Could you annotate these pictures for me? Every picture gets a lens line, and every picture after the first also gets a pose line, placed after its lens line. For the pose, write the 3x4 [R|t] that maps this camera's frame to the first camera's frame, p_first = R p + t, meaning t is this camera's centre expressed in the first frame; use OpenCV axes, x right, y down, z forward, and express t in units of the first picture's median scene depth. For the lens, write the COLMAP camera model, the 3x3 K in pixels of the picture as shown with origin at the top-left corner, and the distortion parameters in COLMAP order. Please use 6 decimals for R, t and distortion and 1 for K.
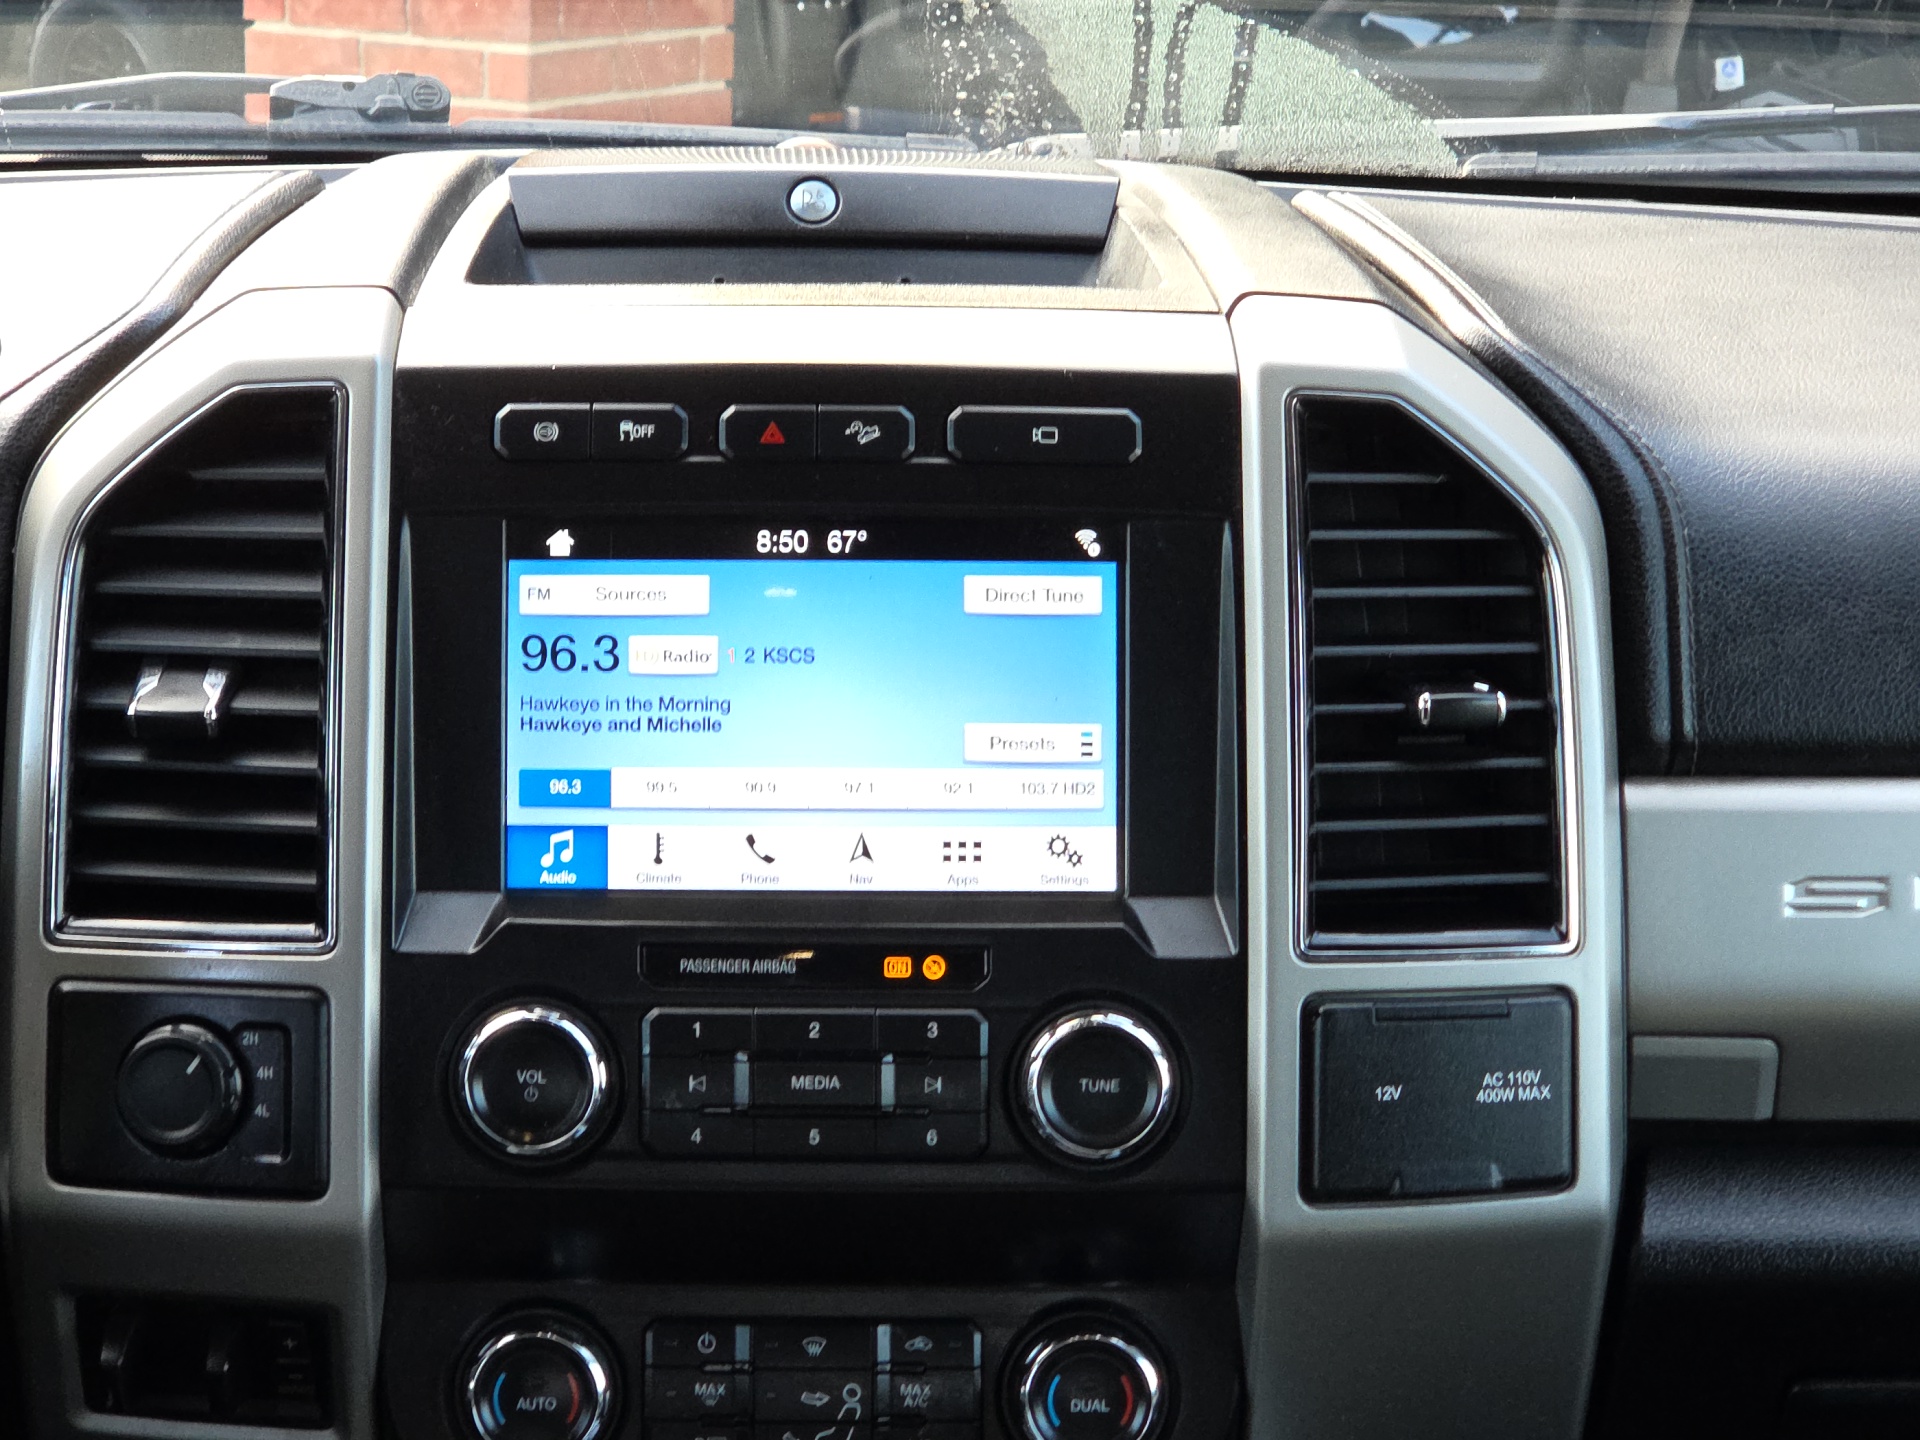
lens RADIAL K [[4775.3, 0, 969.9], [0, 4775.3, 731.4], [0, 0, 1]] dist [-0.287358, 0.000000]
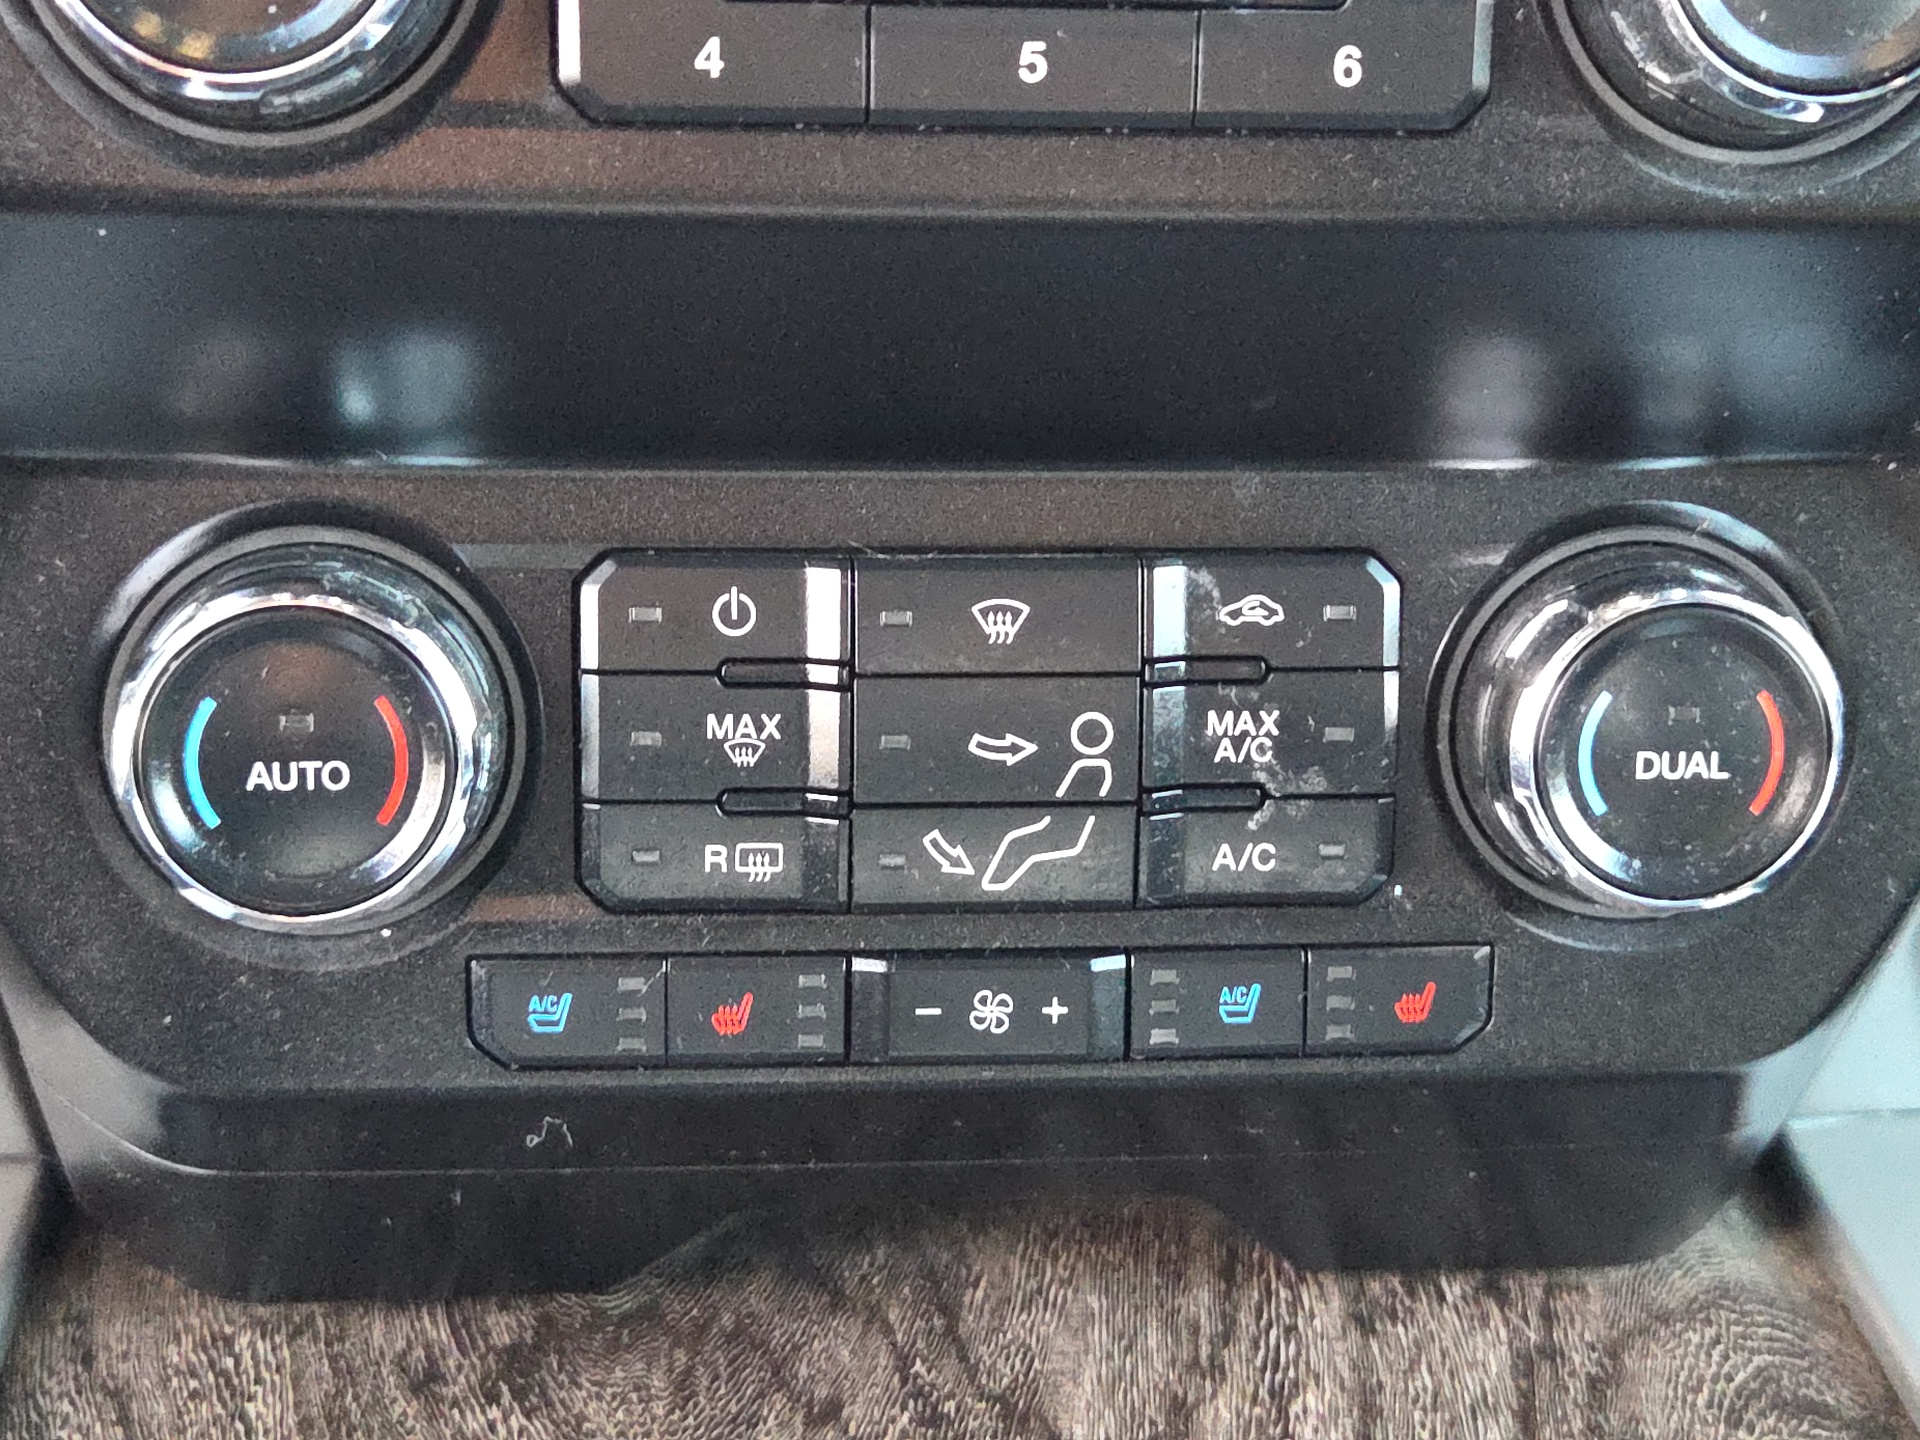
lens RADIAL K [[2941.0, 0, 965.2], [0, 2941.0, 702.1], [0, 0, 1]] dist [0.004449, 0.000000]
pose [[0.998973, -0.002055, 0.045263, -0.047163], [-0.007336, 0.978452, 0.206342, 0.084679], [-0.044711, -0.206462, 0.977432, 0.753717]]
